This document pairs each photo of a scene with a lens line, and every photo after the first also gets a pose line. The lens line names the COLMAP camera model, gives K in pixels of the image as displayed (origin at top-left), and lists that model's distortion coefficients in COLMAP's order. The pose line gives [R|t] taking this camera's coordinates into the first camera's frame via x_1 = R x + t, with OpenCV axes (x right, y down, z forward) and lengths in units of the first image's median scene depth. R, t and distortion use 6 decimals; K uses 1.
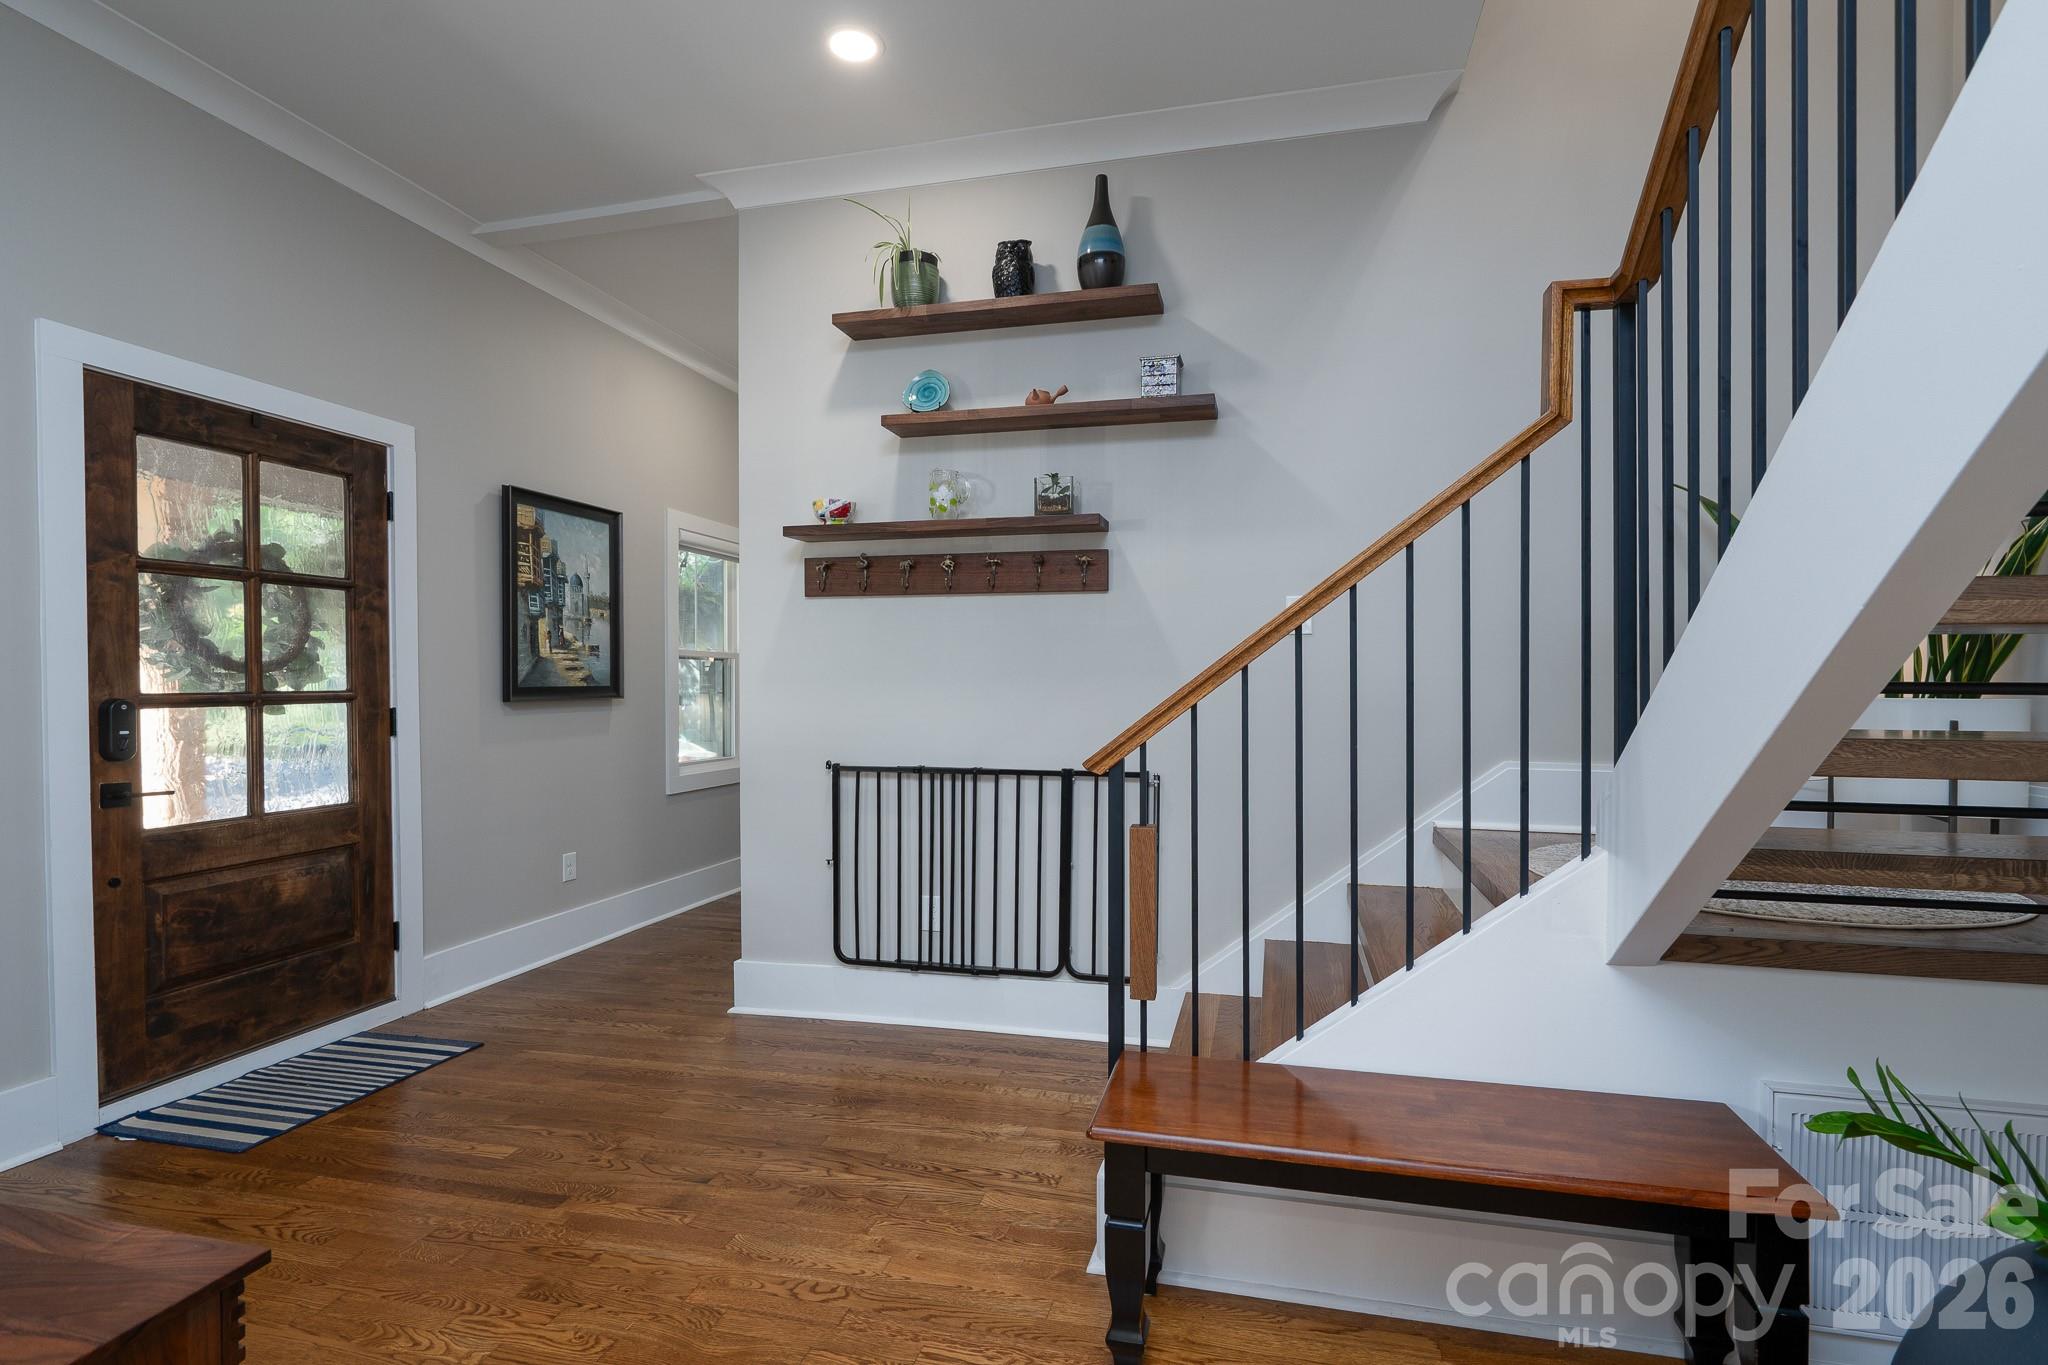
lens RADIAL K [[941.8, 0, 1023.4], [0, 941.8, 691.2], [0, 0, 1]] dist [-0.009076, 0.001000]
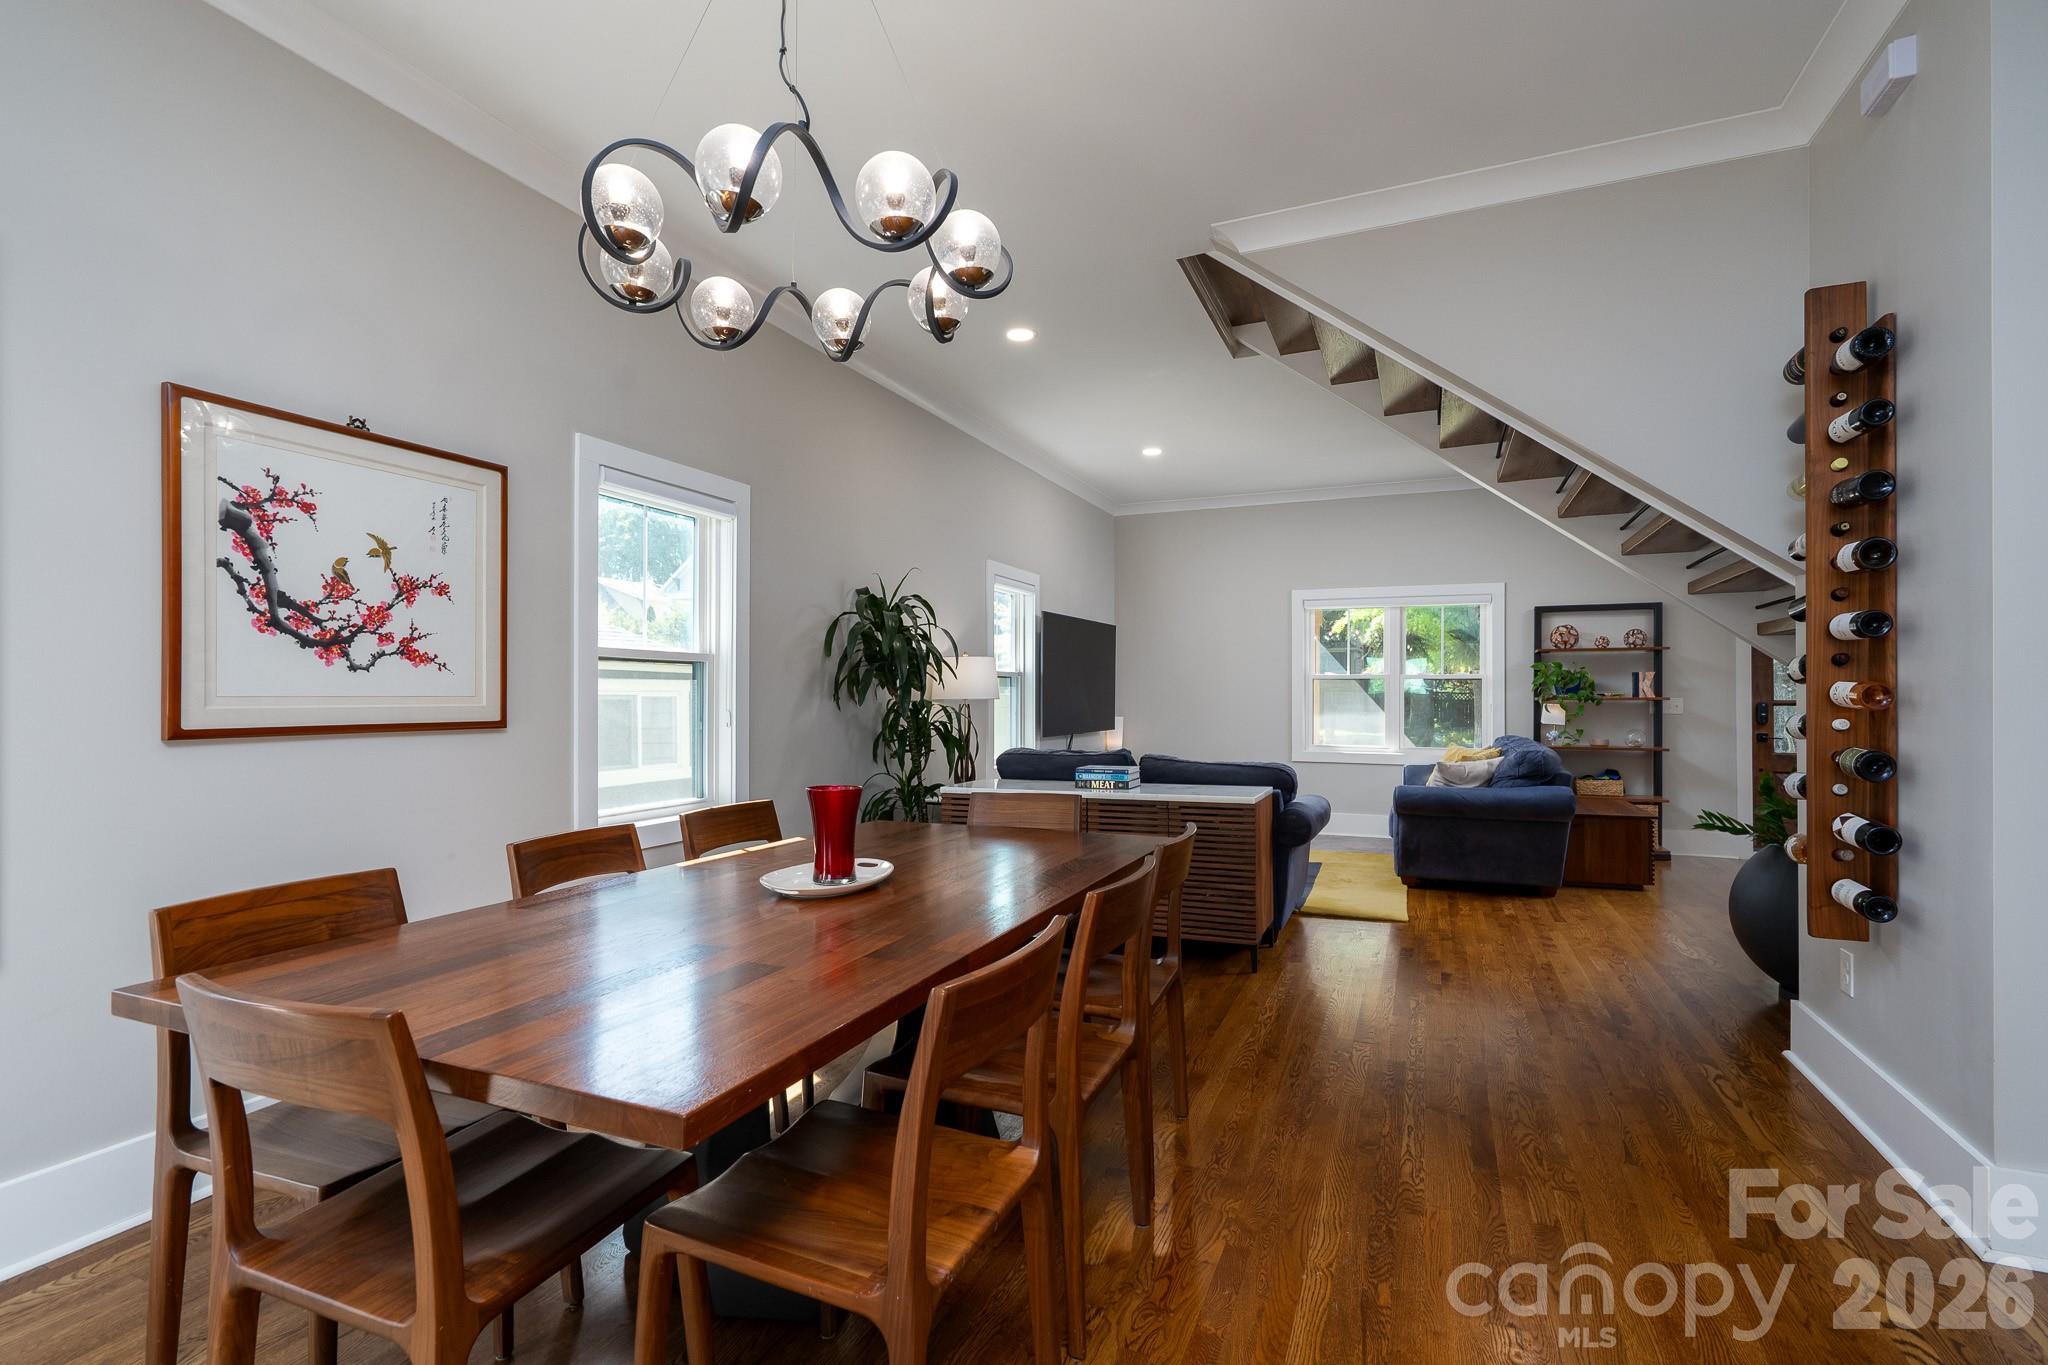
lens RADIAL K [[941.8, 0, 1007.7], [0, 941.8, 697.6], [0, 0, 1]] dist [-0.009076, 0.001000]
pose [[-0.194542, -0.000831, -0.980894, 1.674570], [-0.013046, 0.999913, 0.001741, 0.014924], [0.980807, 0.013135, -0.194536, -0.490599]]
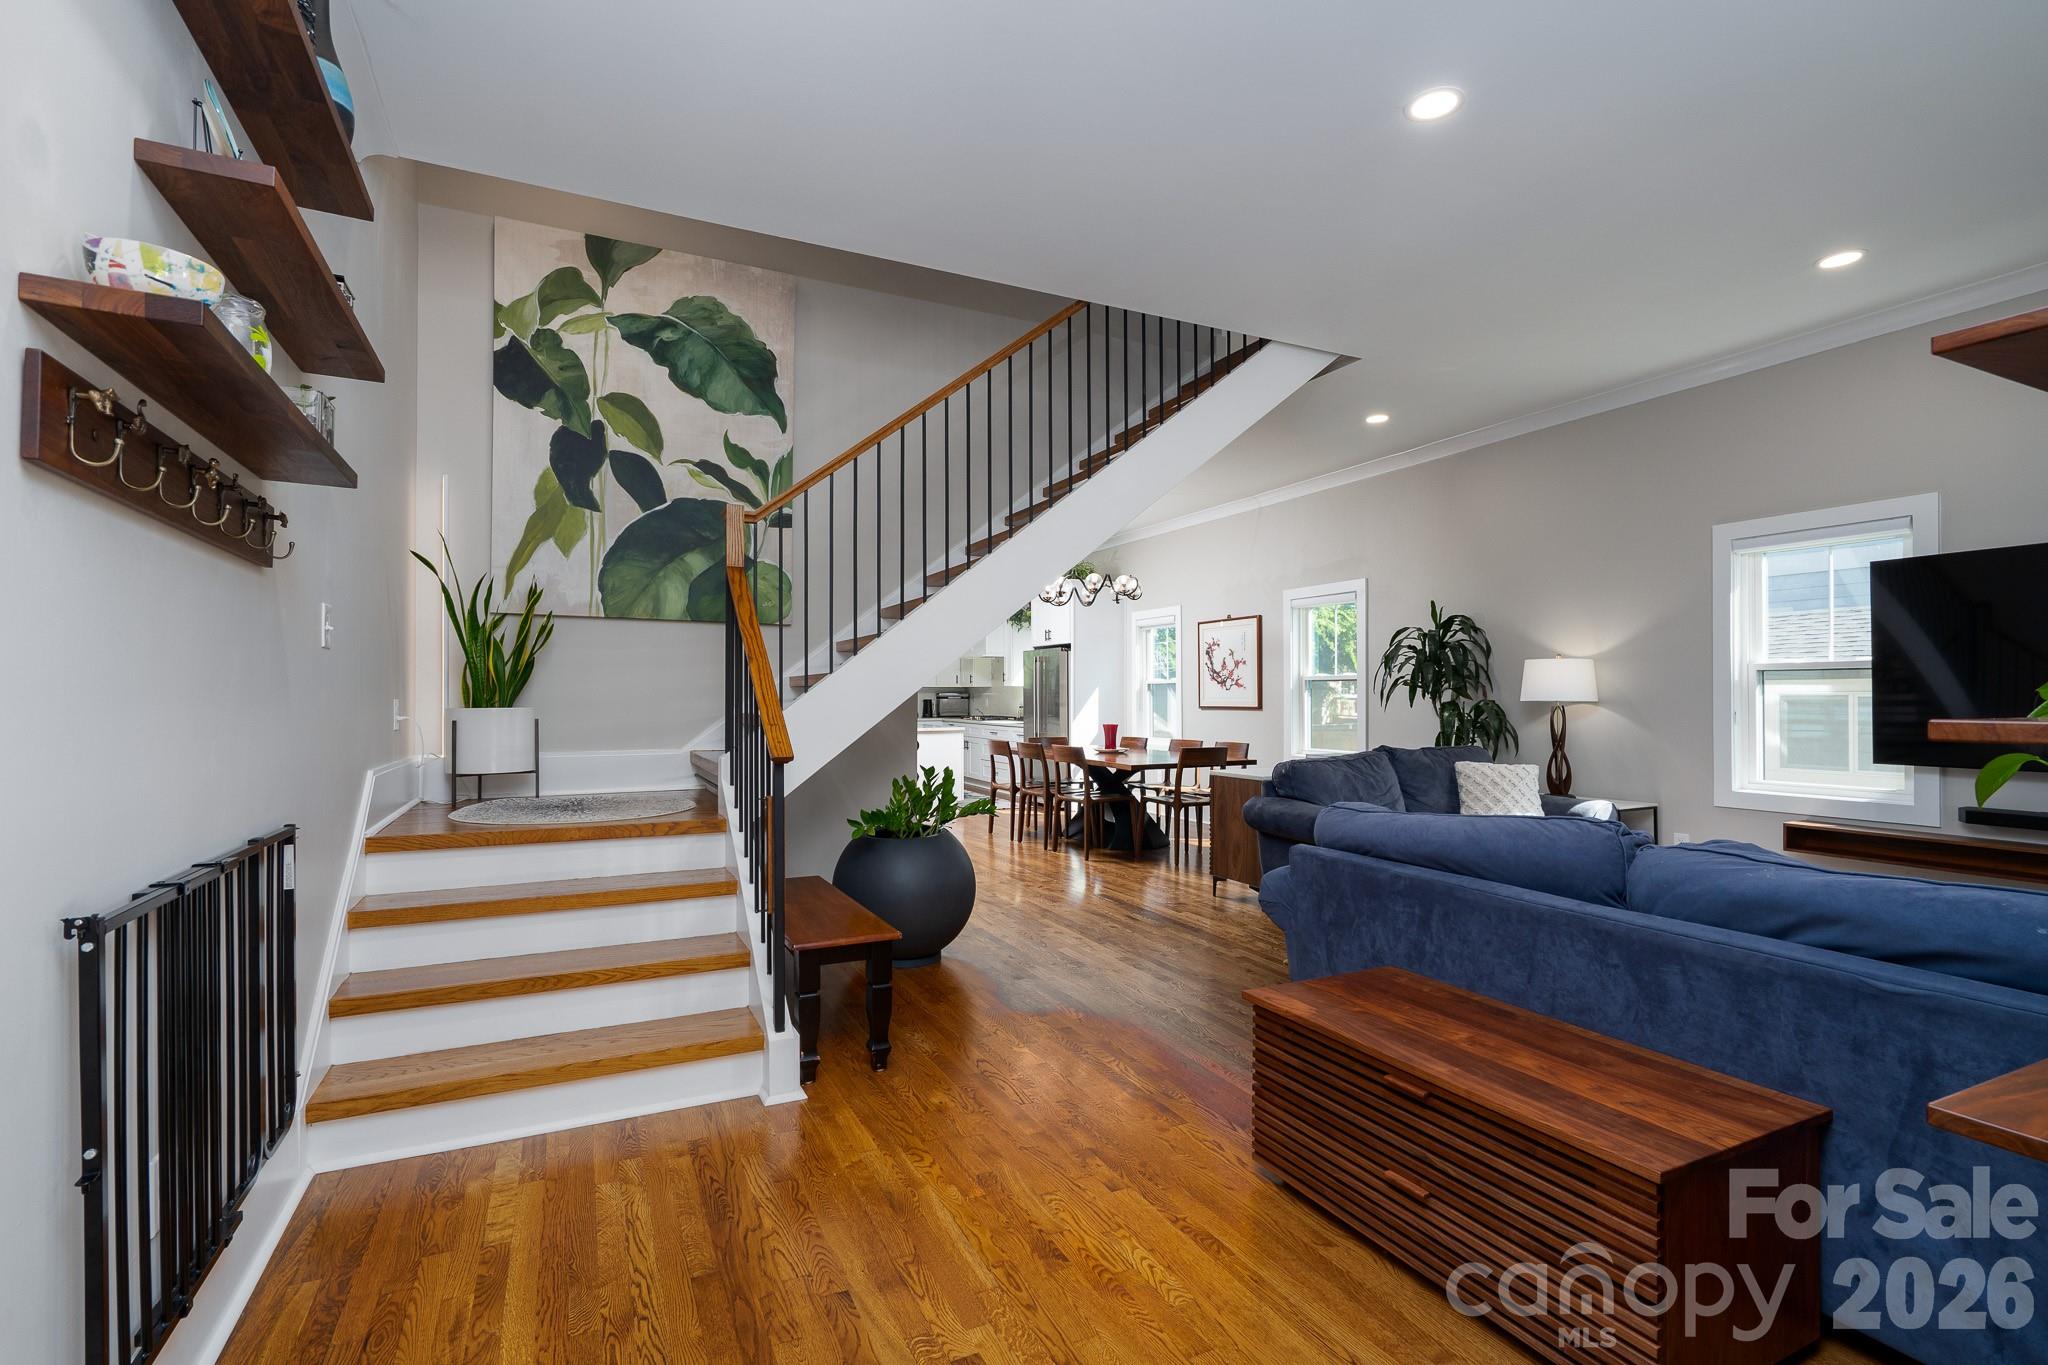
lens RADIAL K [[941.8, 0, 1033.0], [0, 941.8, 681.8], [0, 0, 1]] dist [-0.009076, 0.001000]
pose [[-0.637430, 0.012576, 0.770406, -0.767842], [0.013814, 0.999893, -0.004893, -0.019609], [-0.770384, 0.007524, -0.637535, 0.969397]]
